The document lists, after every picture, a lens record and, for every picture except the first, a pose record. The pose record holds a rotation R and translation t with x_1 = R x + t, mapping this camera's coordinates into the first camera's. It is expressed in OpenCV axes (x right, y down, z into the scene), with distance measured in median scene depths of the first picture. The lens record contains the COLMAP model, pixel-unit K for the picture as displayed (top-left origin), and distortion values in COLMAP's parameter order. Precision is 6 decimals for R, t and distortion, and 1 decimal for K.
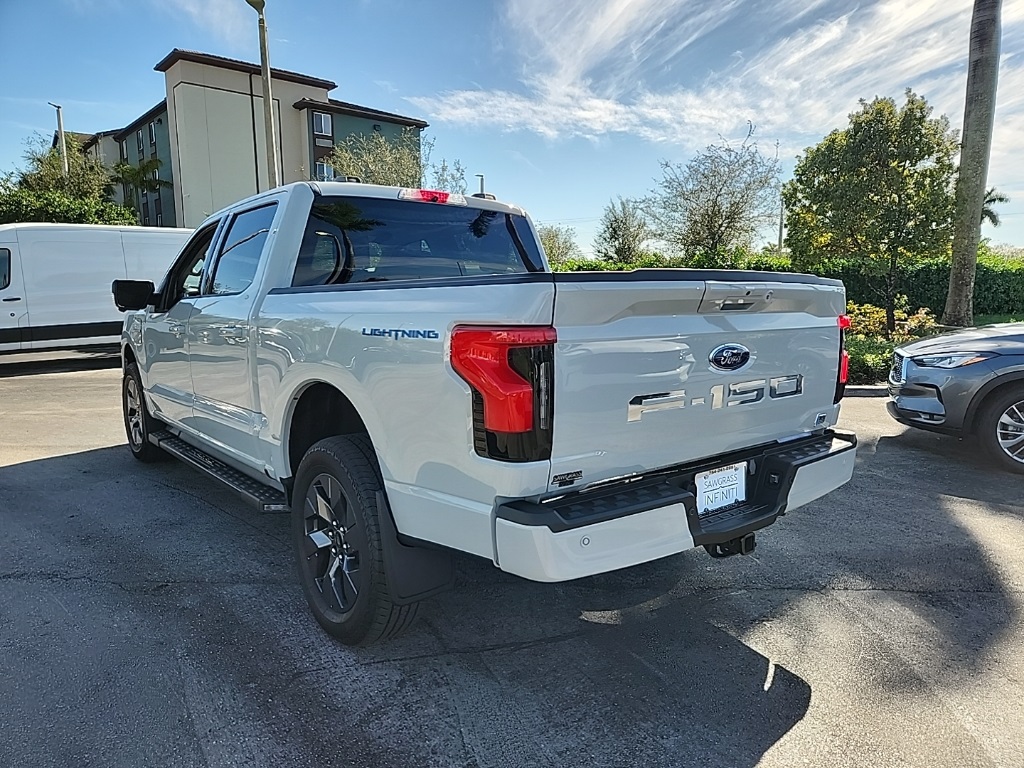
lens RADIAL K [[683.7, 0, 528.2], [0, 683.7, 405.0], [0, 0, 1]] dist [0.068825, -0.048957]
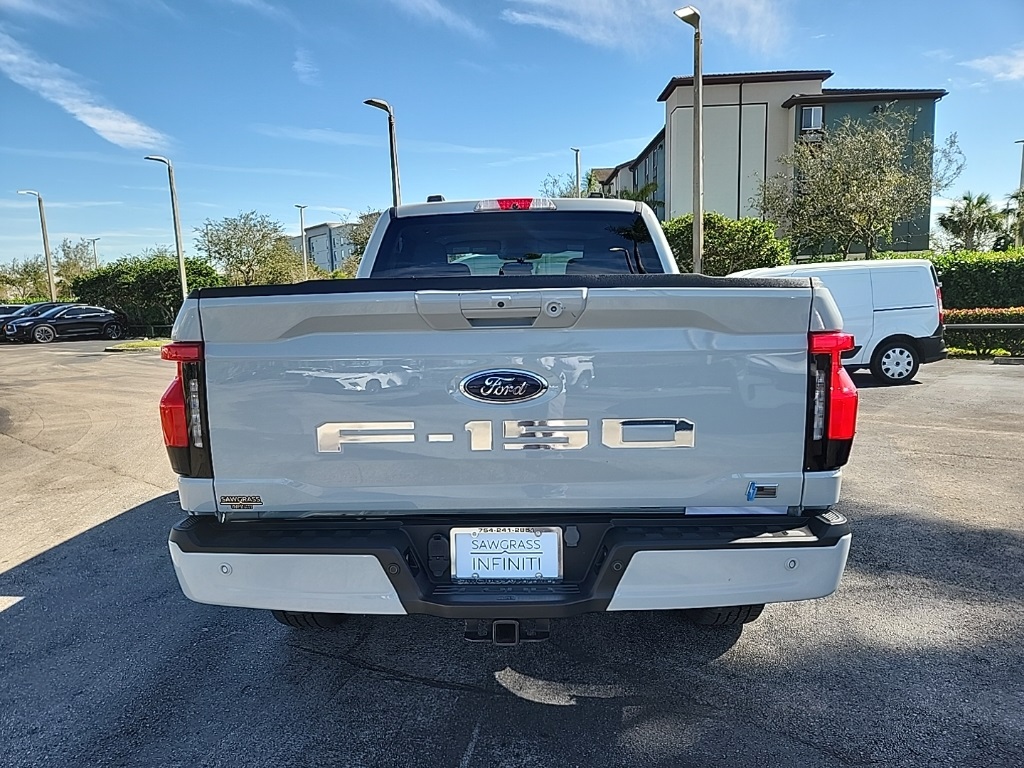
lens RADIAL K [[683.7, 0, 510.5], [0, 683.7, 409.7], [0, 0, 1]] dist [0.068825, -0.048957]
pose [[0.753662, 0.083030, -0.651996, 0.583600], [-0.083183, 0.996062, 0.030693, -0.049596], [0.651977, 0.031103, 0.757601, 0.307922]]
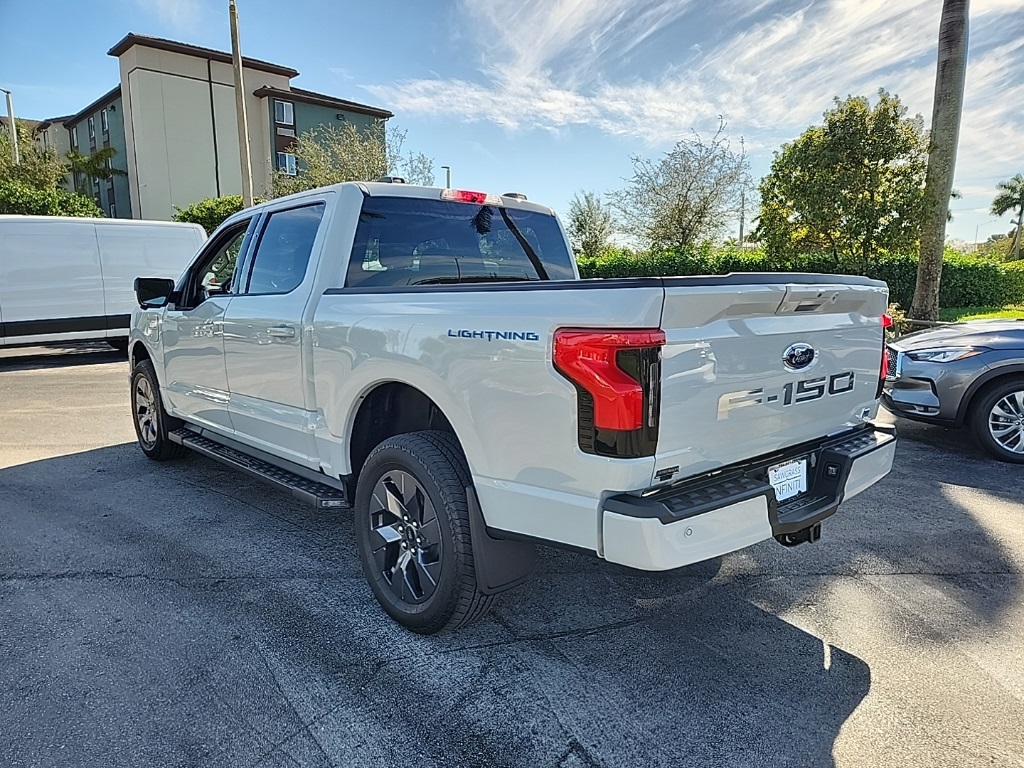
lens RADIAL K [[683.7, 0, 522.0], [0, 683.7, 412.0], [0, 0, 1]] dist [0.068825, -0.048957]
pose [[0.998890, -0.007576, 0.046494, -0.129801], [0.006669, 0.999785, 0.019648, -0.005310], [-0.046632, -0.019317, 0.998725, -0.027240]]
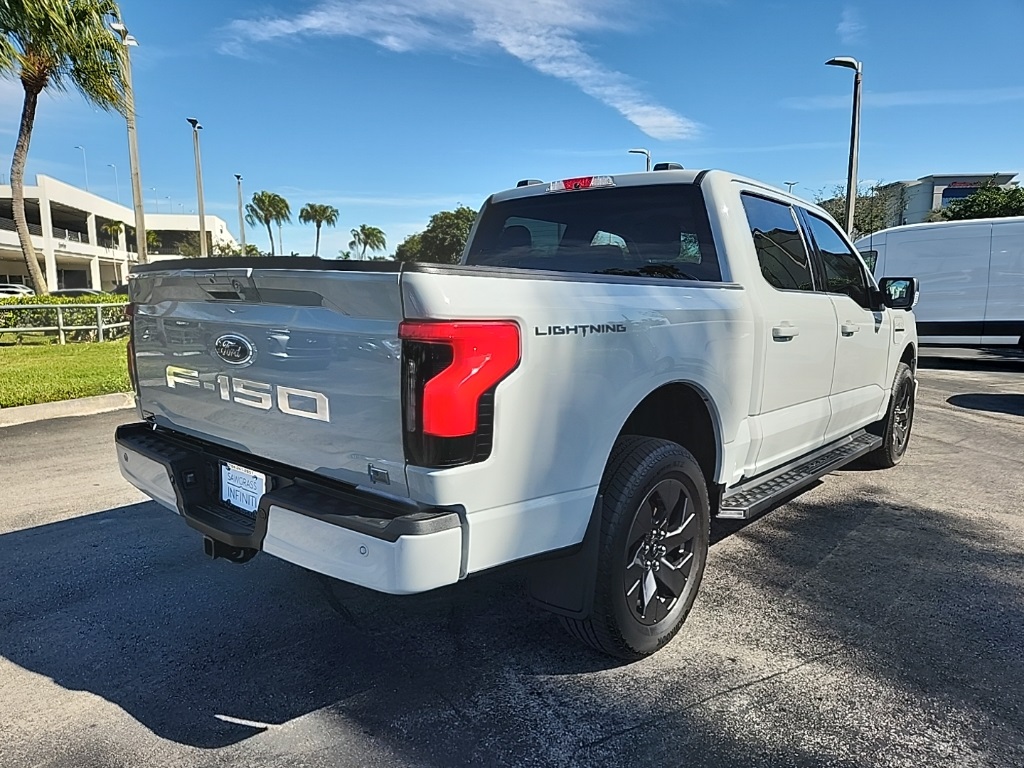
lens RADIAL K [[683.7, 0, 505.1], [0, 683.7, 417.0], [0, 0, 1]] dist [0.068825, -0.048957]
pose [[0.166435, 0.180765, -0.969342, 0.931778], [-0.164420, 0.974378, 0.153474, -0.135062], [0.972248, 0.133836, 0.191892, 0.868570]]
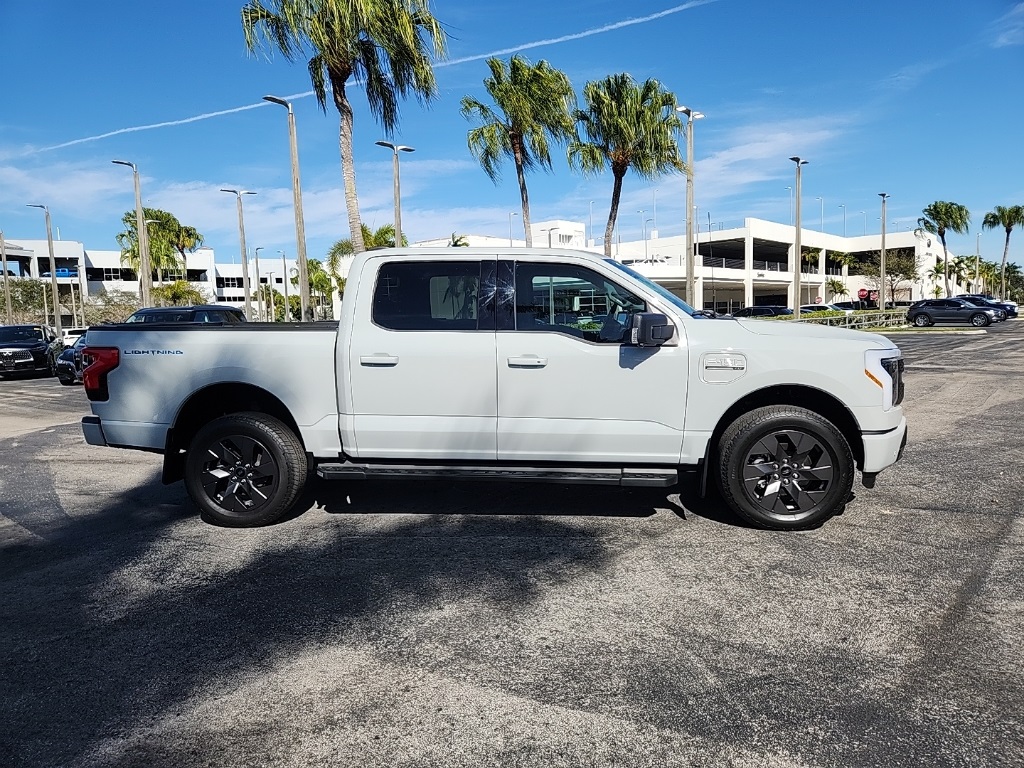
lens RADIAL K [[683.7, 0, 512.2], [0, 683.7, 396.0], [0, 0, 1]] dist [0.068825, -0.048957]
pose [[-0.713202, 0.099198, -0.693904, 0.803135], [-0.090845, 0.968506, 0.231826, -0.446125], [0.695047, 0.228377, -0.681729, 2.586969]]
